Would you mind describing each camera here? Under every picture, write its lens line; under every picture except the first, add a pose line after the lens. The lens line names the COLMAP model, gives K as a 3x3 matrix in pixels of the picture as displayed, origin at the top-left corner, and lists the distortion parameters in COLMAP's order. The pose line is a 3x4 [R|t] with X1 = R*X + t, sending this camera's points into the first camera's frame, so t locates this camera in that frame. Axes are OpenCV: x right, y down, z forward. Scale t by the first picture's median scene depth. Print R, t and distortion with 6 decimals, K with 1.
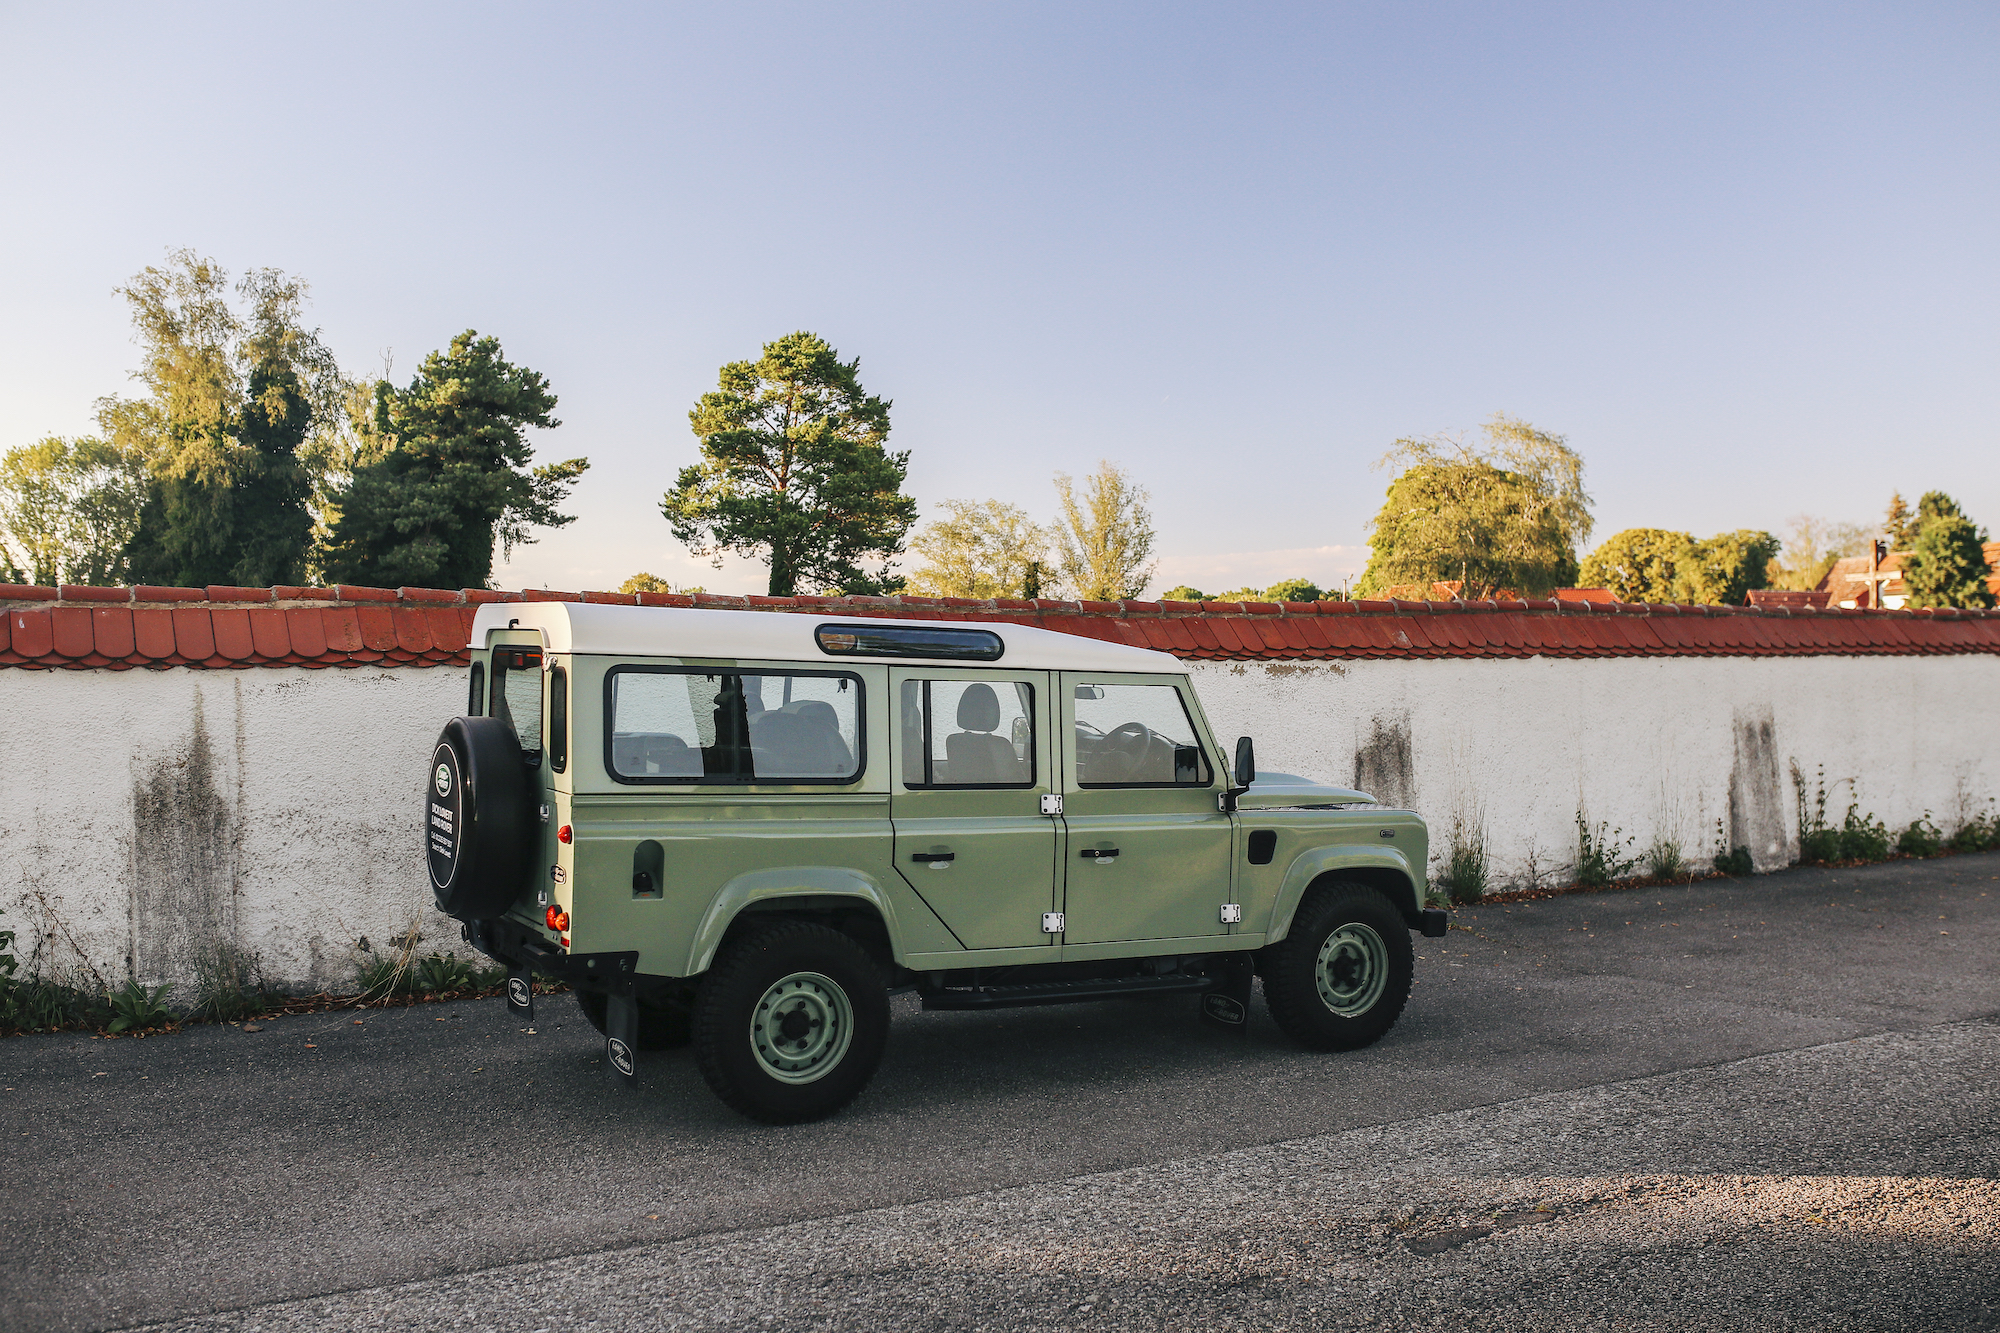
lens RADIAL K [[1905.9, 0, 992.3], [0, 1905.9, 673.8], [0, 0, 1]] dist [-0.064231, 0.103824]
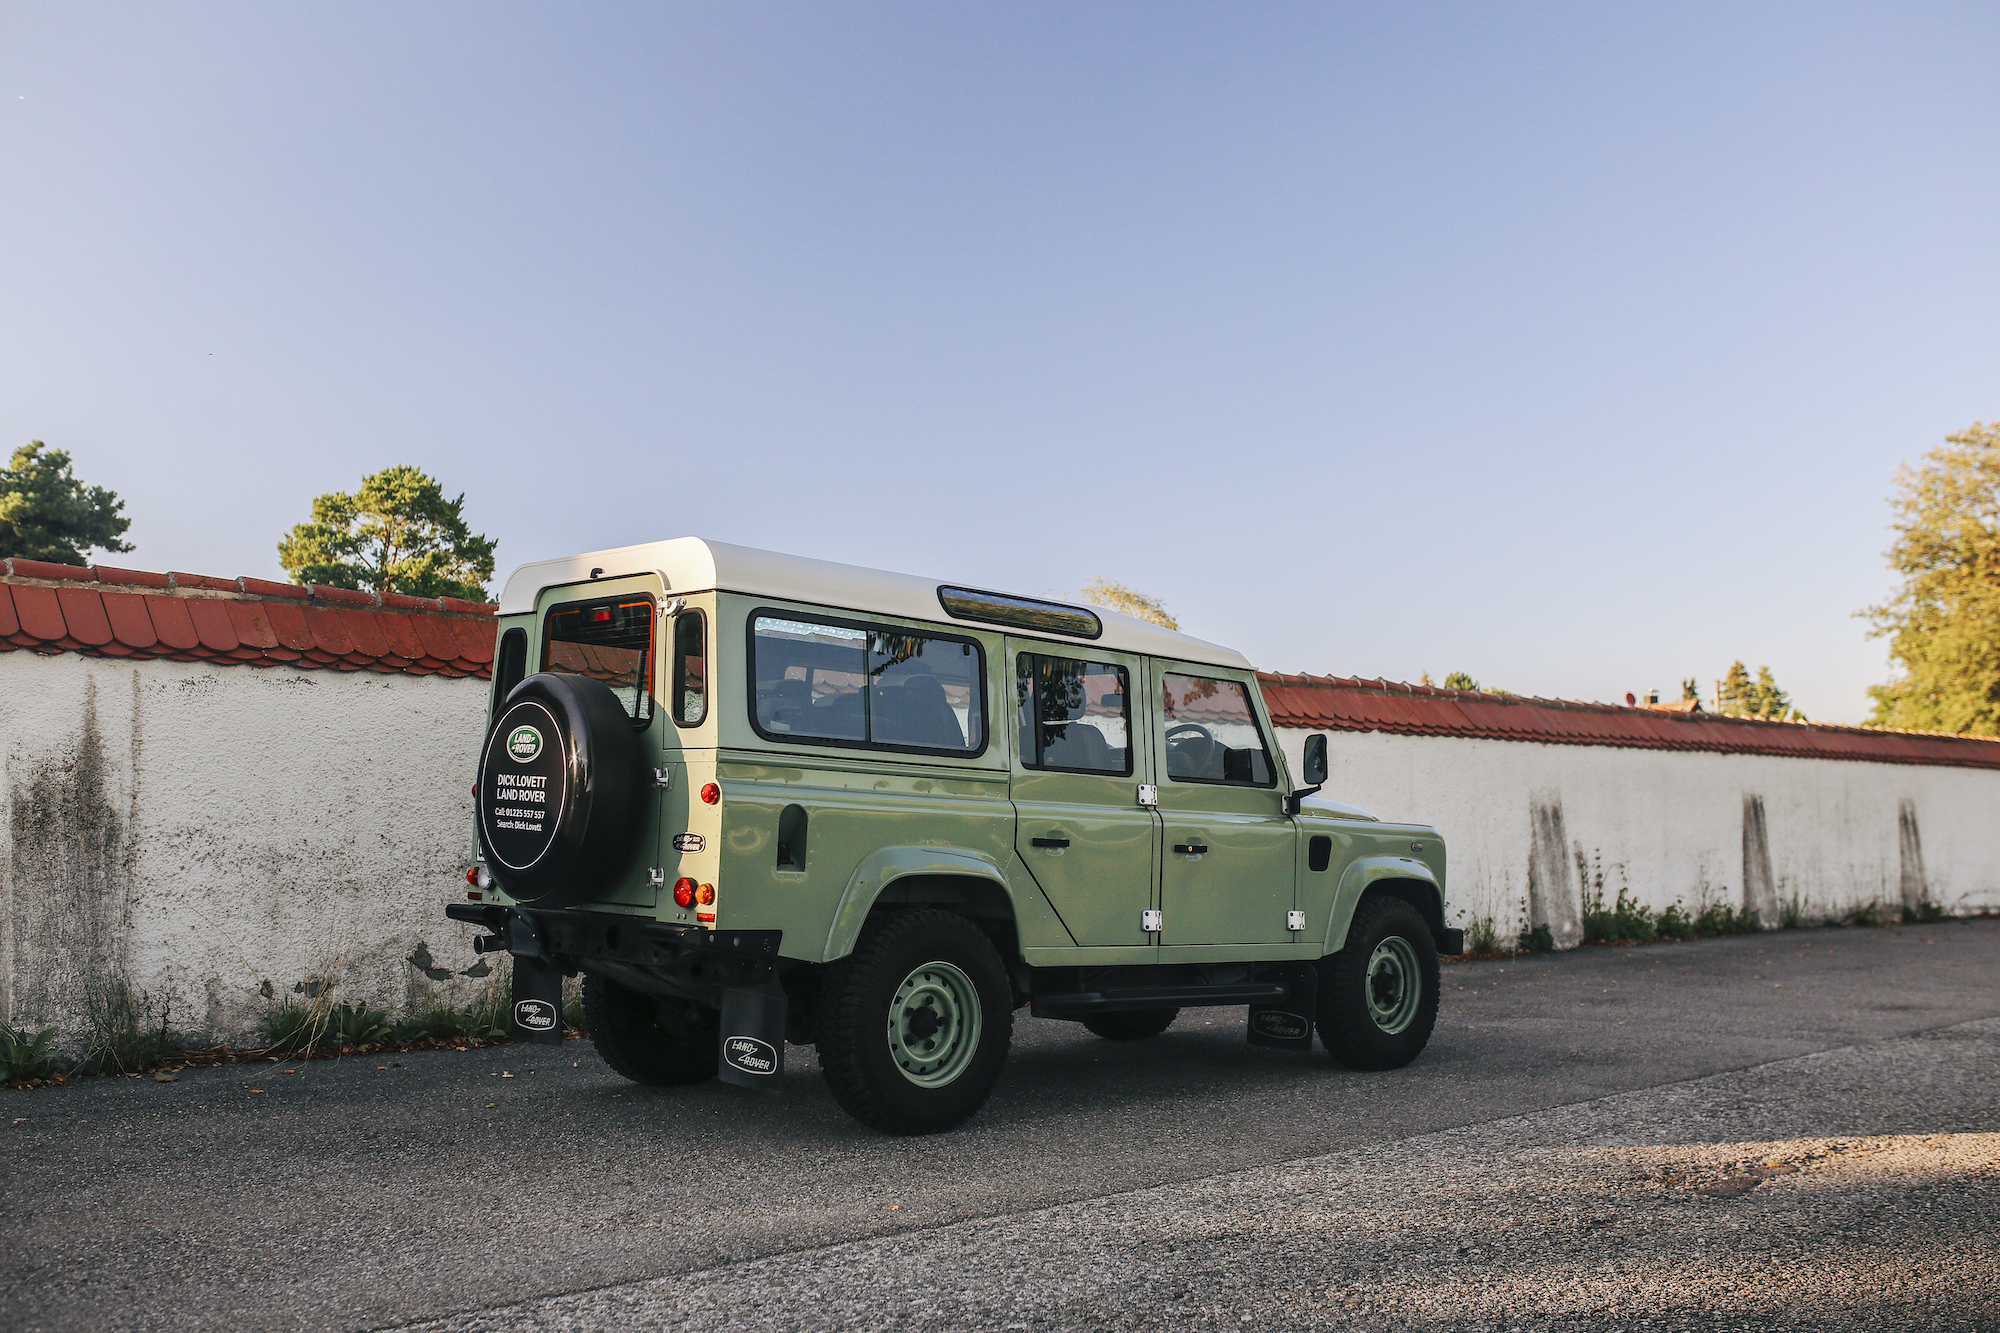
lens RADIAL K [[1910.4, 0, 993.7], [0, 1910.4, 673.6], [0, 0, 1]] dist [-0.070301, 0.116851]
pose [[0.971575, 0.025390, 0.235365, -0.142774], [-0.003596, 0.995700, -0.092566, 0.051649], [-0.236703, 0.089088, 0.967489, 0.053322]]
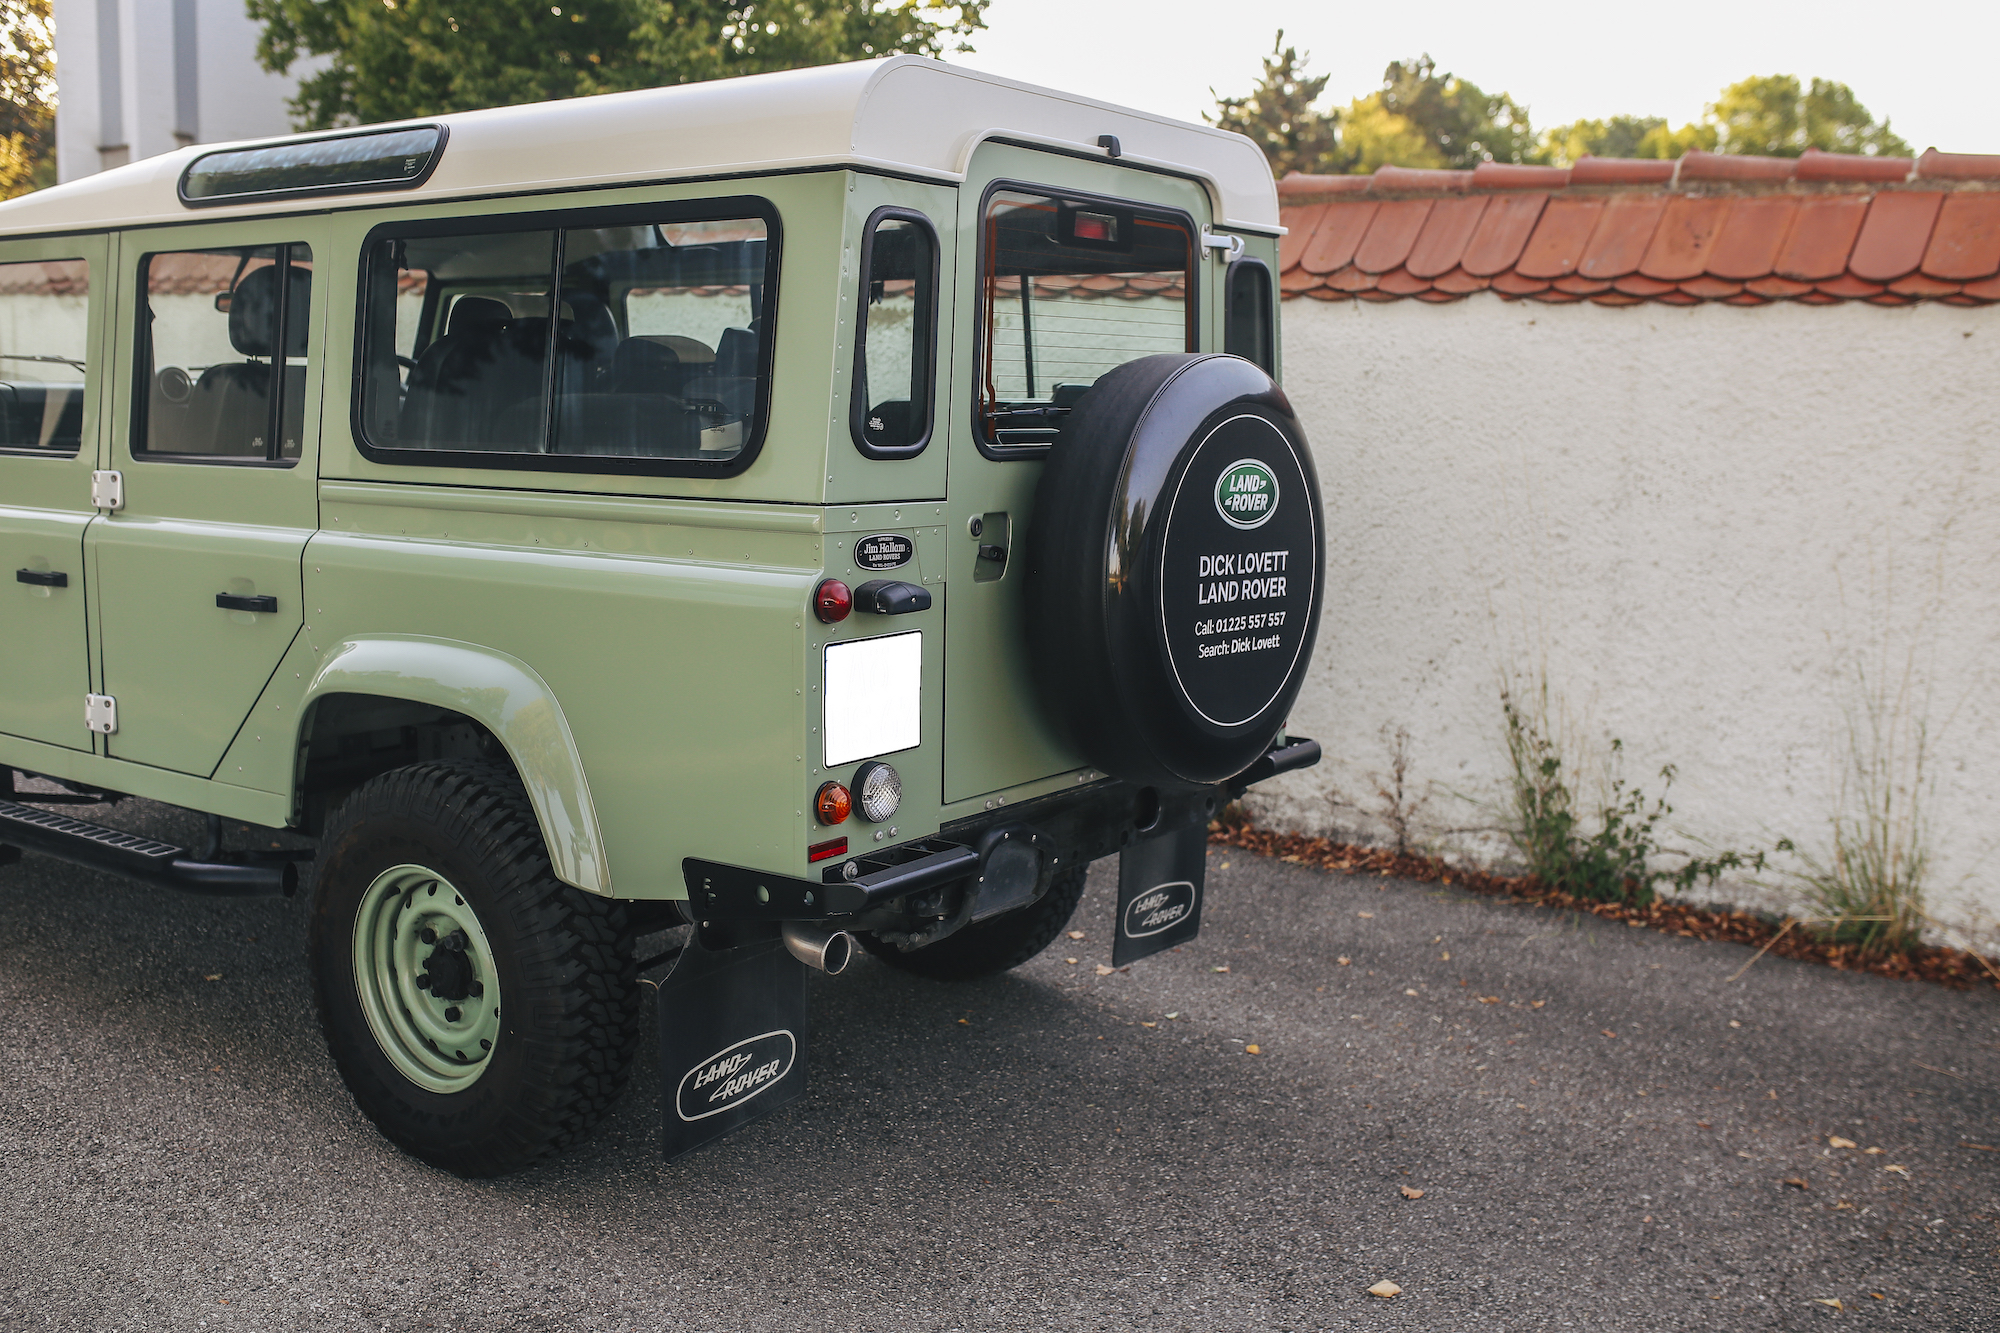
lens RADIAL K [[1905.9, 0, 992.3], [0, 1905.9, 673.8], [0, 0, 1]] dist [-0.064231, 0.103824]
pose [[0.394376, 0.161676, -0.904615, 0.583268], [-0.046784, 0.986658, 0.155943, 0.010847], [0.917757, -0.019178, 0.396678, 0.691100]]
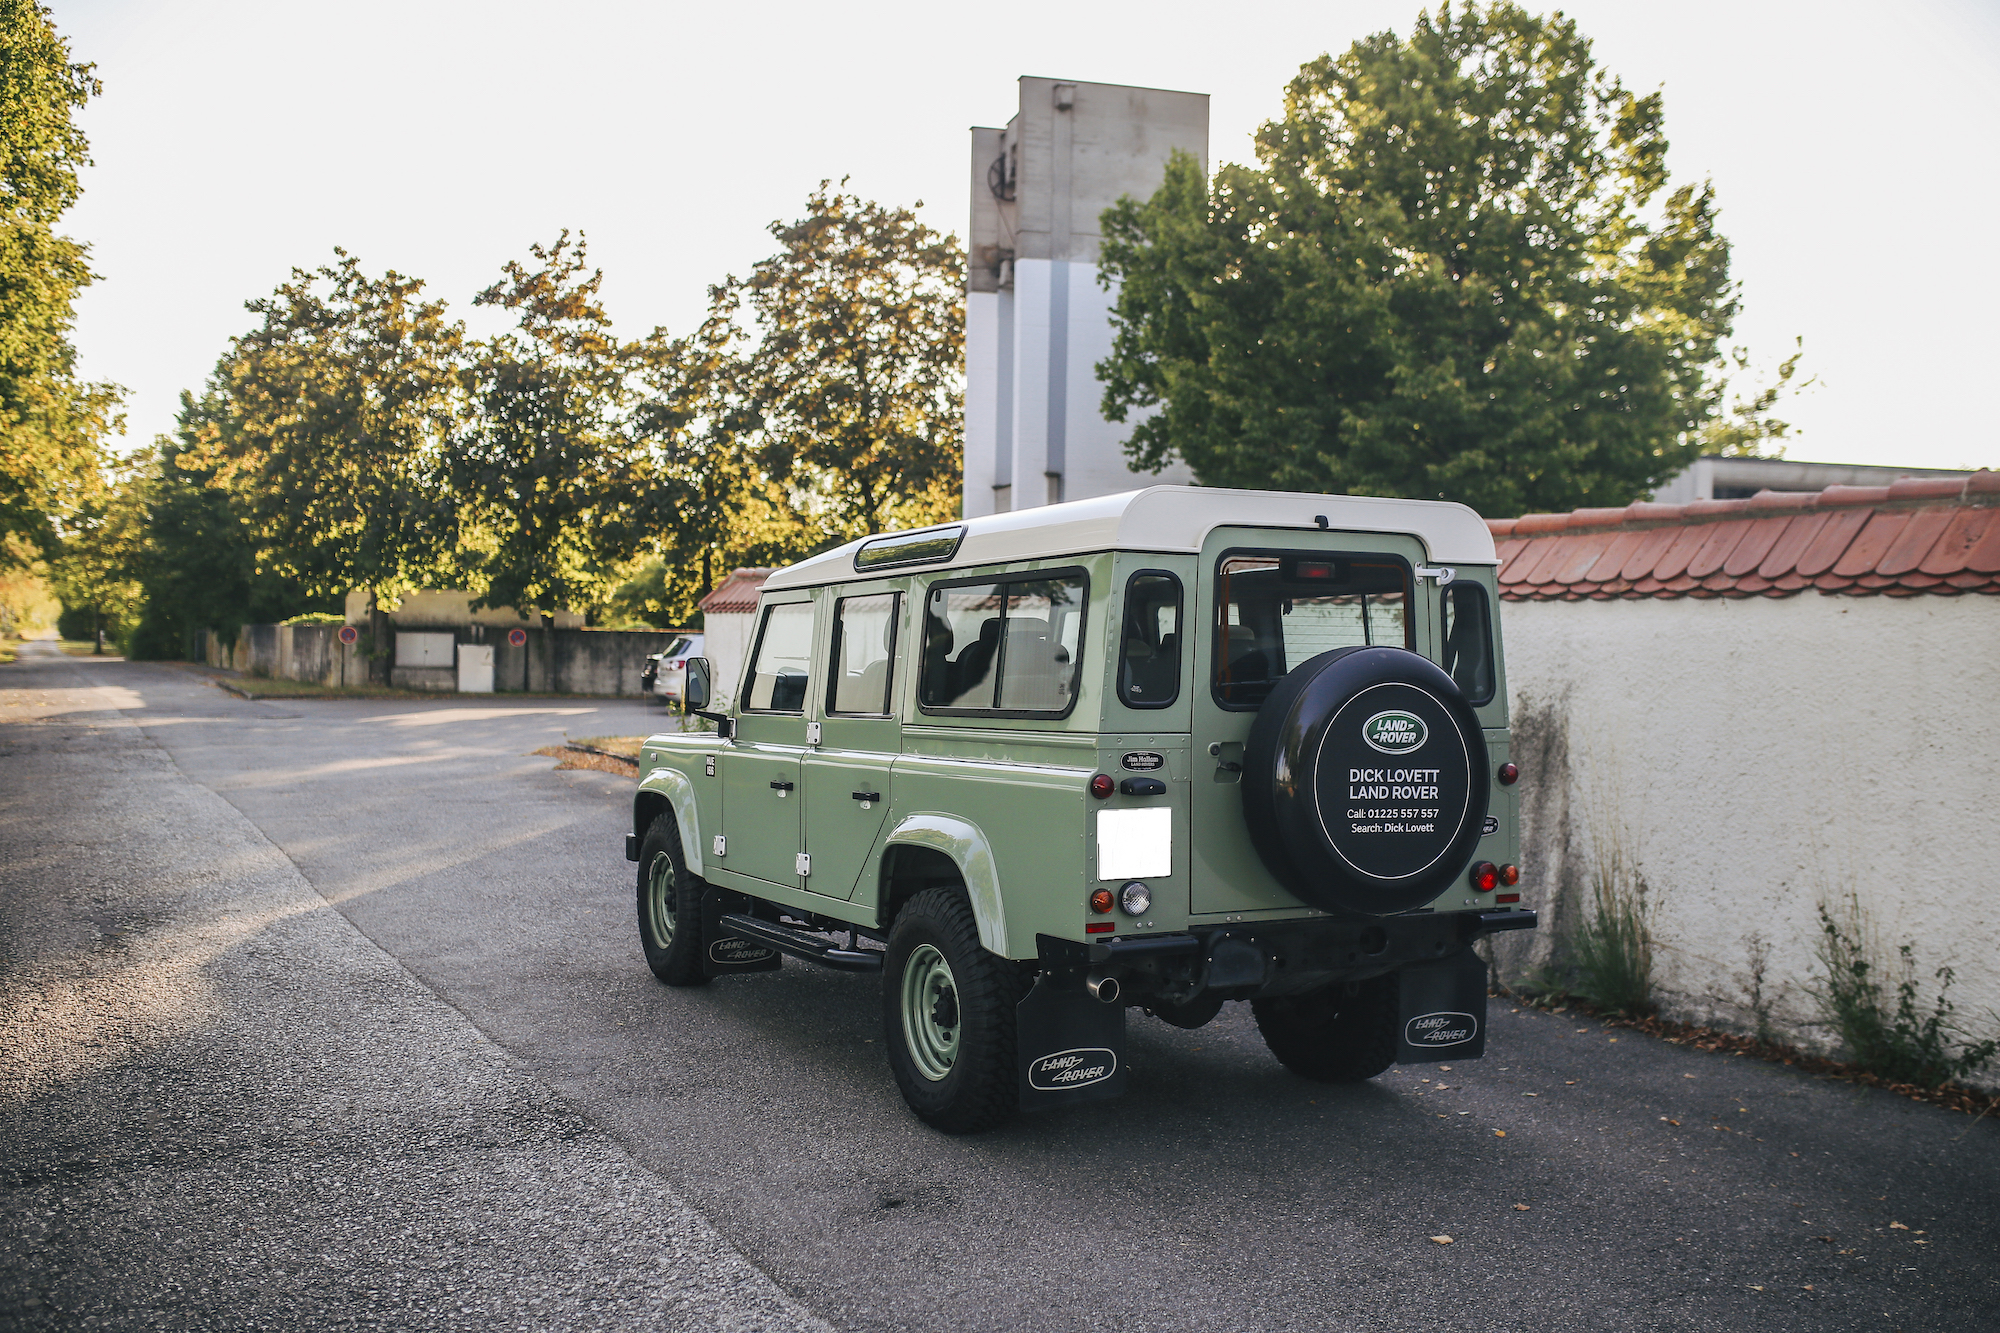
lens RADIAL K [[1905.9, 0, 992.3], [0, 1905.9, 673.8], [0, 0, 1]] dist [-0.064231, 0.103824]
pose [[-0.054324, 0.020733, -0.998308, 0.755063], [-0.026780, 0.999395, 0.022213, 0.006458], [0.998164, 0.027941, -0.053736, 0.752945]]
